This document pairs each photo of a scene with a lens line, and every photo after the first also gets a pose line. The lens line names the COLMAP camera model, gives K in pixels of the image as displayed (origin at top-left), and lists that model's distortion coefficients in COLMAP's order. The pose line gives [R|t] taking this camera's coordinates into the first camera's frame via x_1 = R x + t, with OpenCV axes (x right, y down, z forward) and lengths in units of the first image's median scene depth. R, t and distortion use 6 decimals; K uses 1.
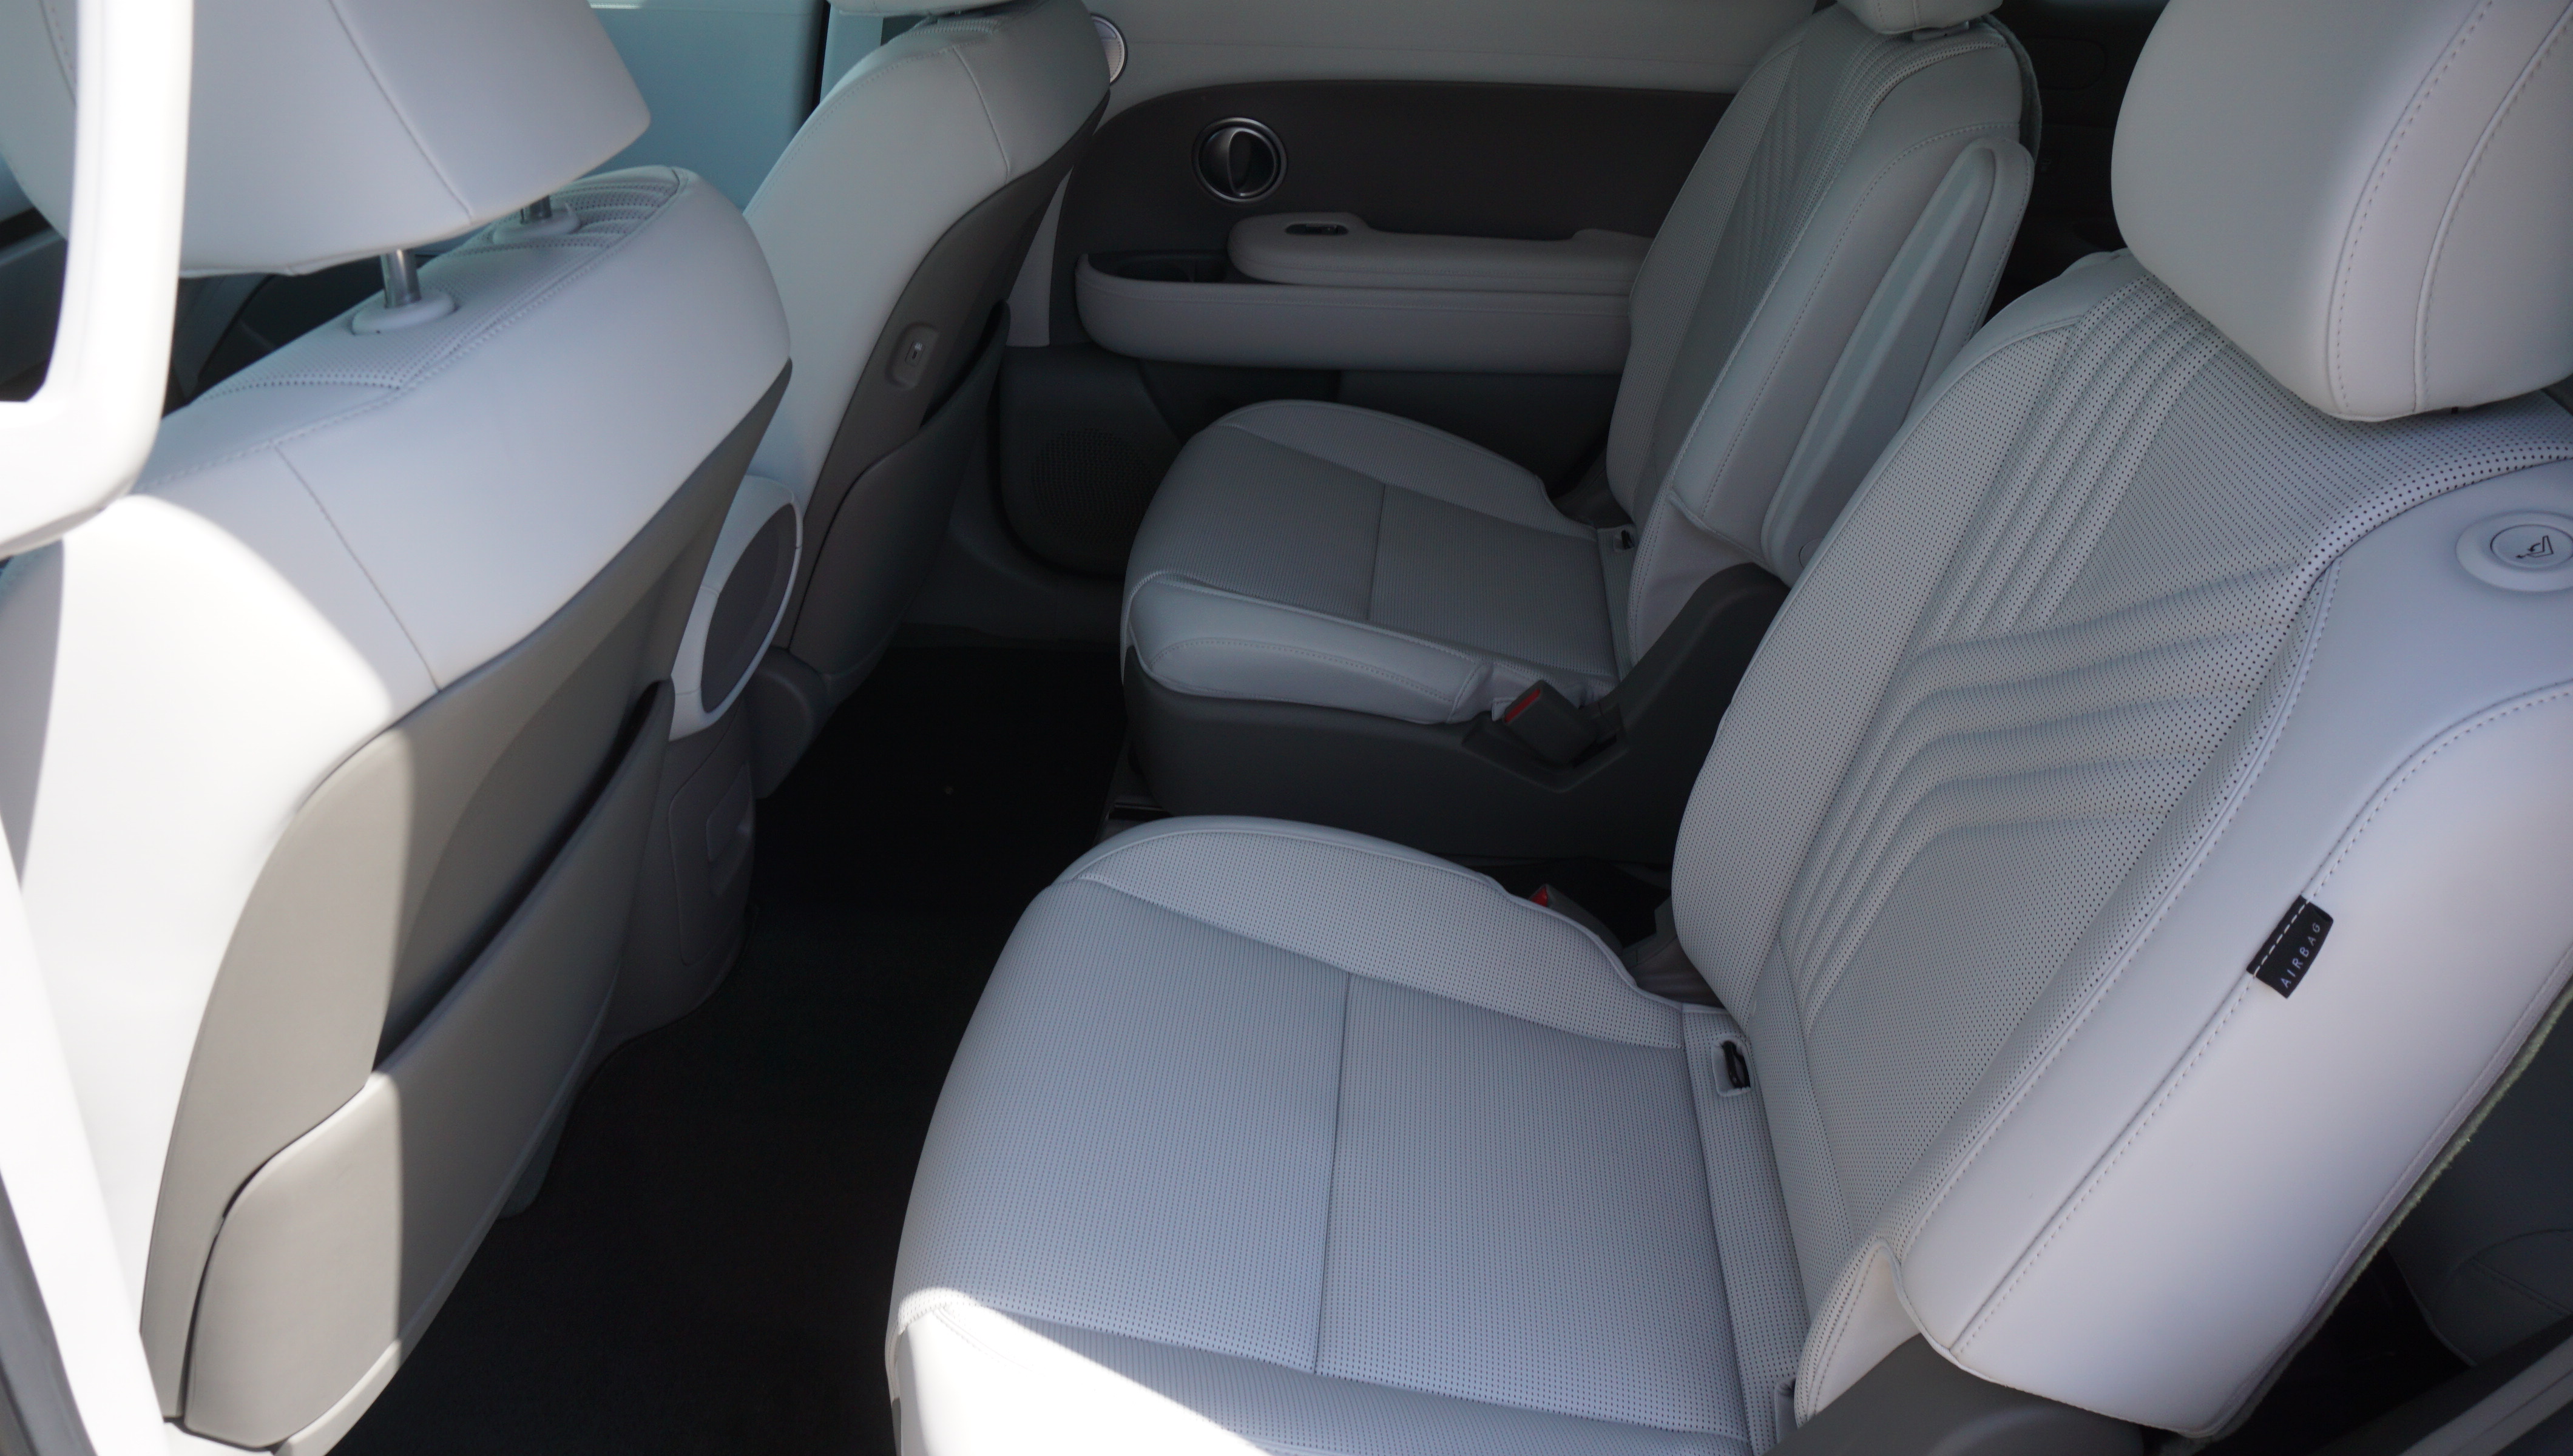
lens RADIAL K [[1718.0, 0, 1315.4], [0, 1718.0, 719.3], [0, 0, 1]] dist [-0.055485, 0.038408]
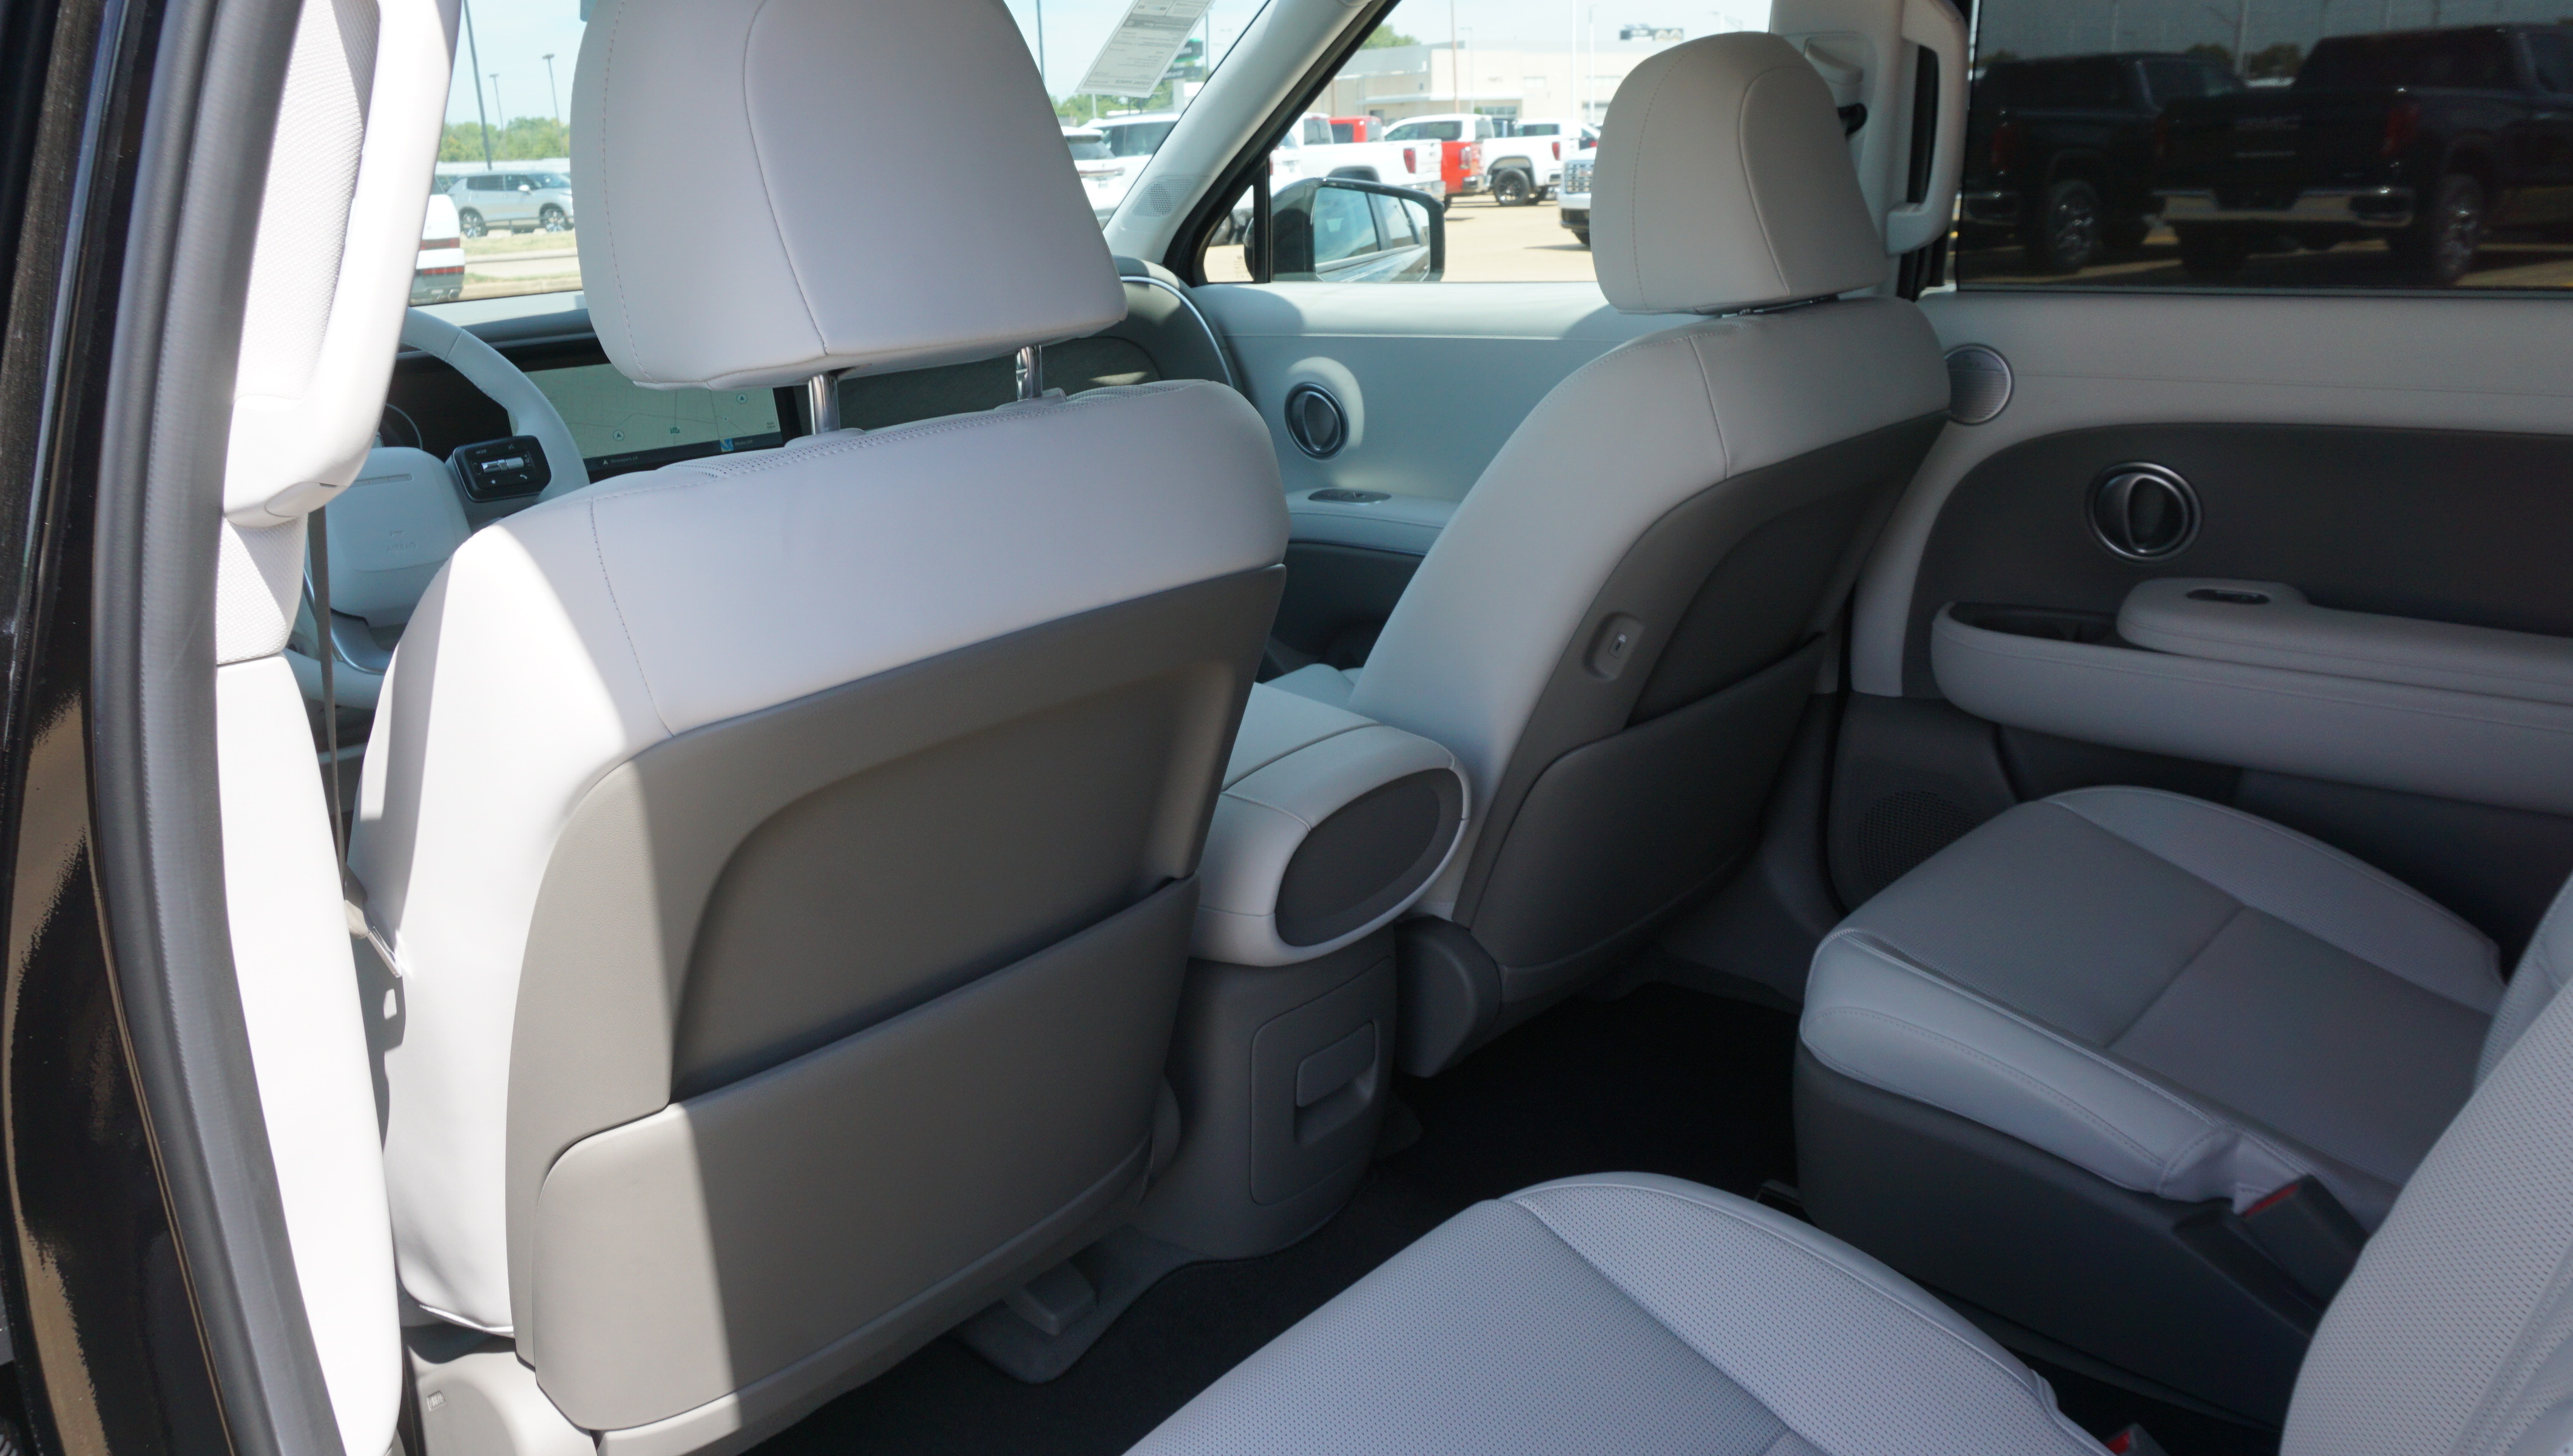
lens RADIAL K [[1736.8, 0, 1281.6], [0, 1736.8, 713.6], [0, 0, 1]] dist [-0.046153, 0.044236]
pose [[0.780898, 0.128938, -0.611207, 0.218465], [-0.267363, 0.953300, -0.140487, 0.009483], [0.564549, 0.273120, 0.778903, 0.148535]]
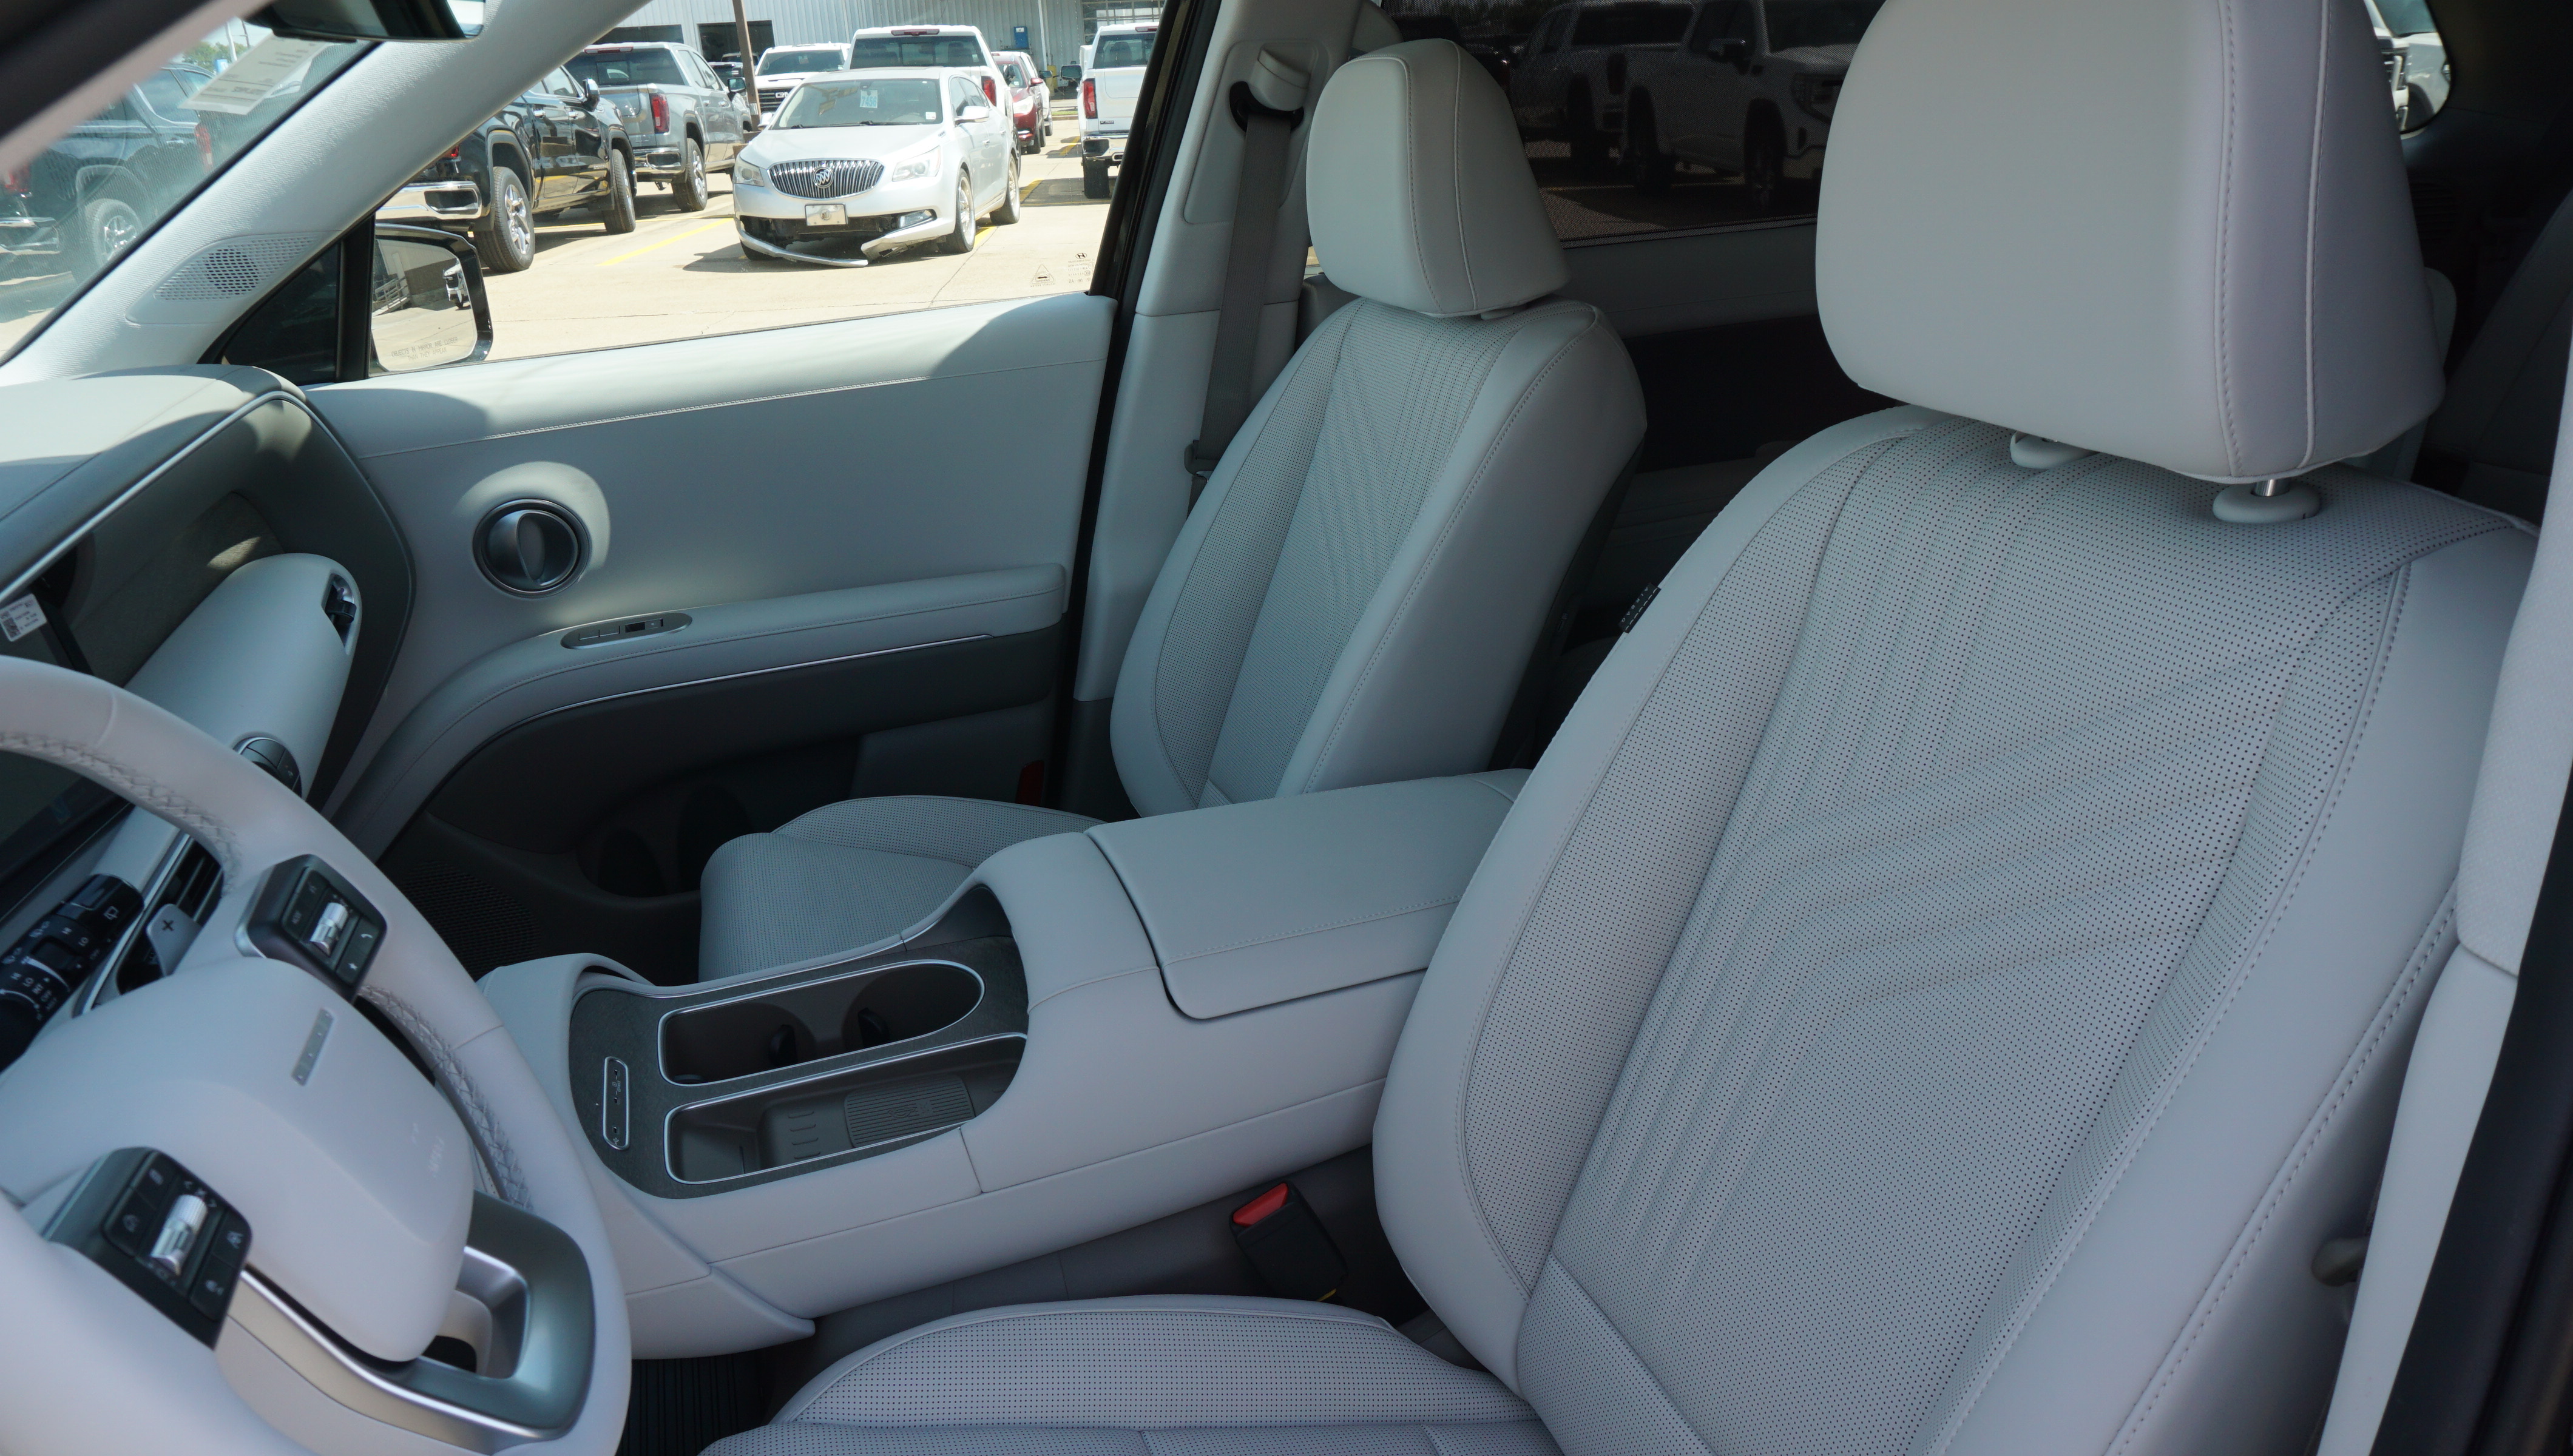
lens RADIAL K [[1703.6, 0, 1290.4], [0, 1703.6, 743.9], [0, 0, 1]] dist [-0.038475, 0.029082]
pose [[0.907773, -0.225718, 0.353553, -3.137070], [0.280439, 0.953388, -0.111377, -0.295582], [-0.311933, 0.200255, 0.928760, 0.065342]]
